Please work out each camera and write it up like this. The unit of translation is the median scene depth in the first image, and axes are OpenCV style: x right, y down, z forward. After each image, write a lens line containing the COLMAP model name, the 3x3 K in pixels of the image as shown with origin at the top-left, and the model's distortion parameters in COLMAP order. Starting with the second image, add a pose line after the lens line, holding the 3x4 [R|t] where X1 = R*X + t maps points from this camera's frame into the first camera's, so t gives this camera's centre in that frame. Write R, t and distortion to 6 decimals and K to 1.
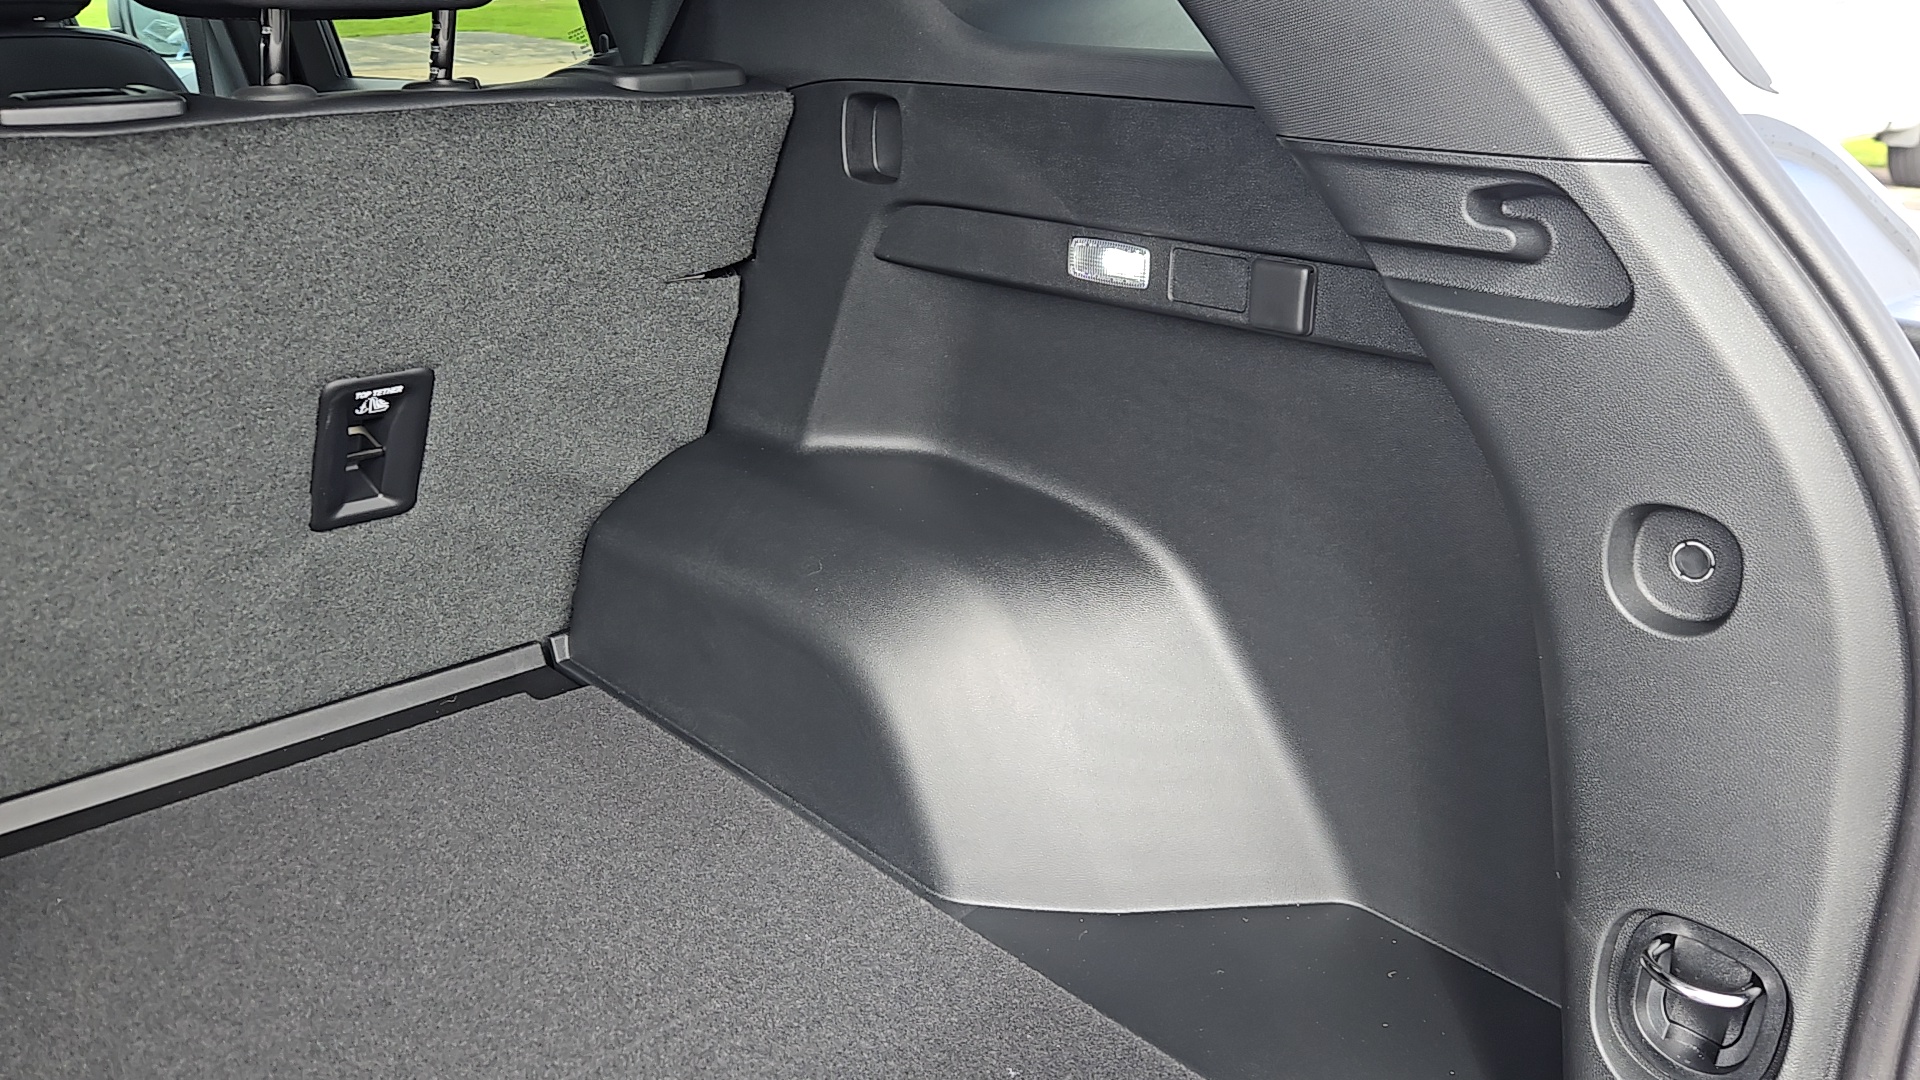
lens RADIAL K [[1607.7, 0, 952.1], [0, 1607.7, 539.7], [0, 0, 1]] dist [0.005463, 0.000671]
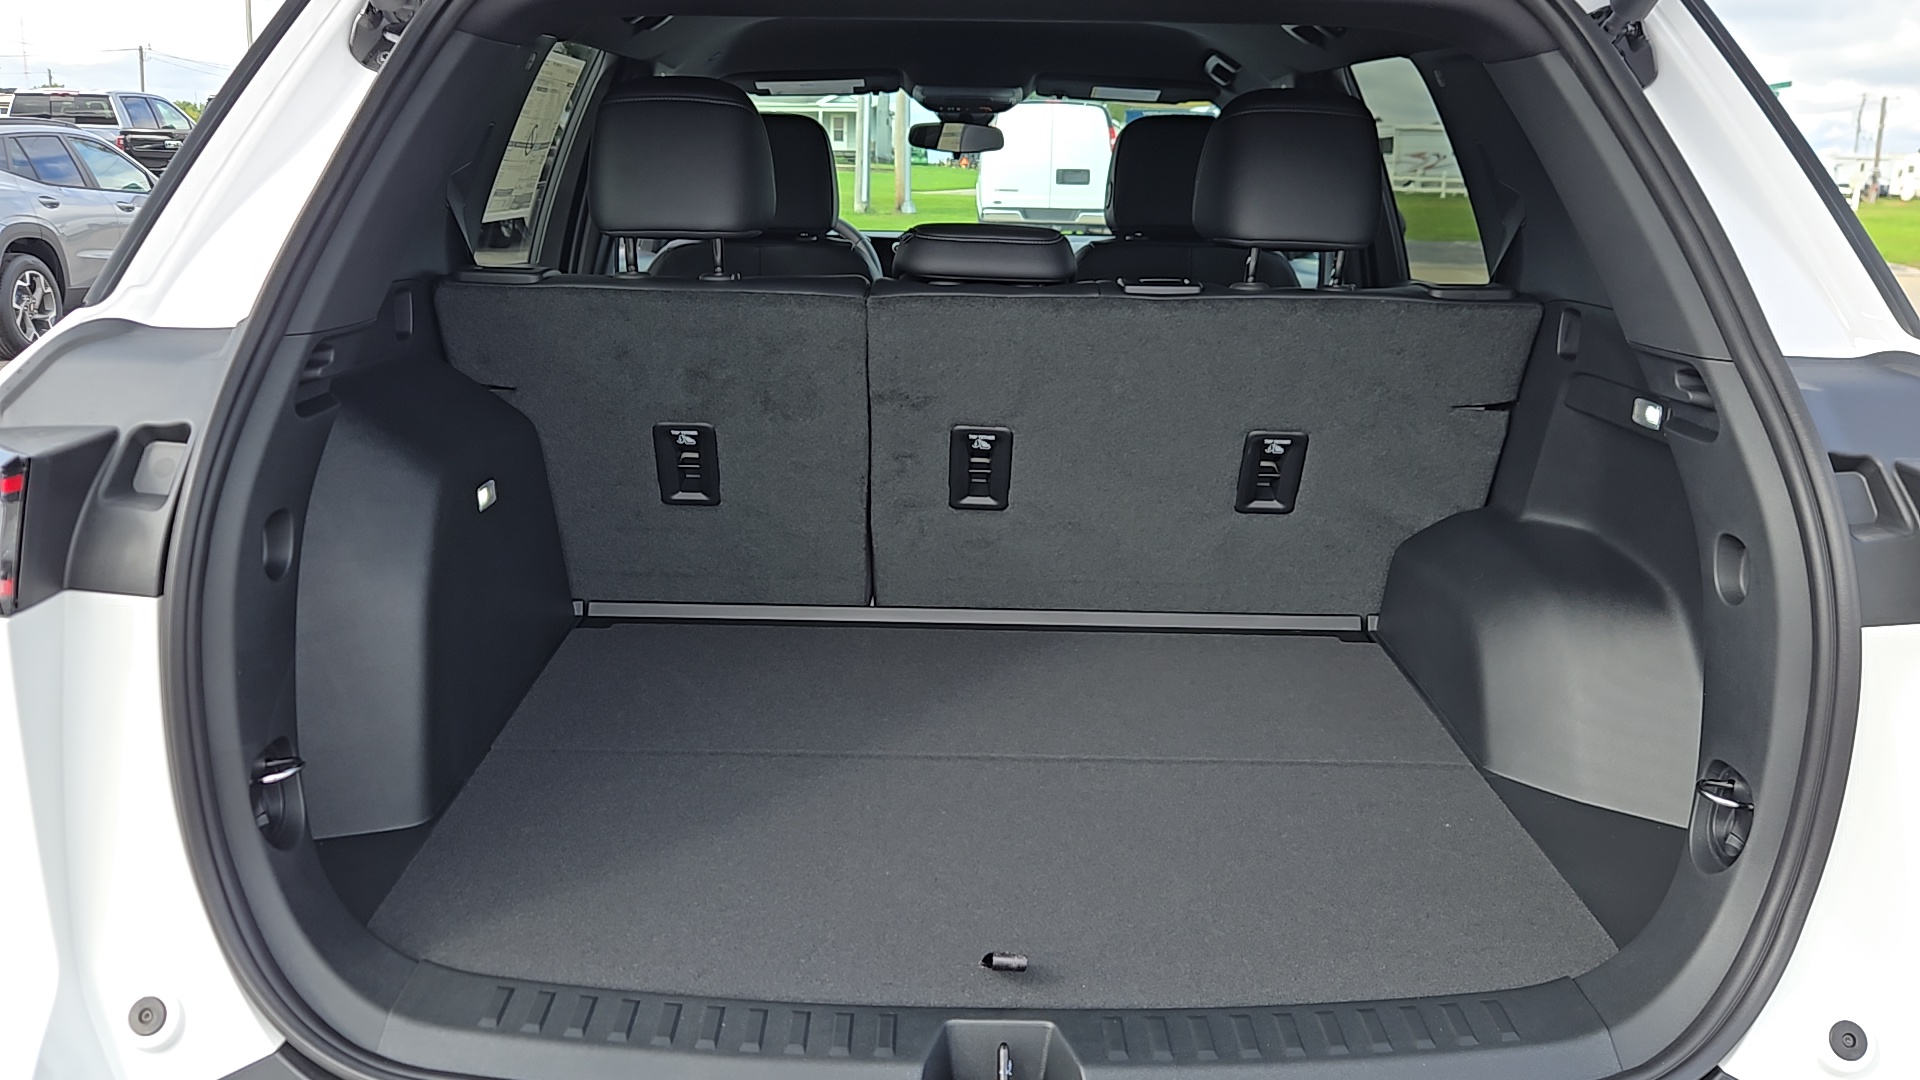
lens RADIAL K [[1607.7, 0, 950.1], [0, 1607.7, 527.1], [0, 0, 1]] dist [0.005463, 0.000671]
pose [[0.735865, 0.164253, -0.656905, 0.594688], [-0.242229, 0.969790, -0.028859, 0.147461], [0.632319, 0.180358, 0.753421, -0.625440]]
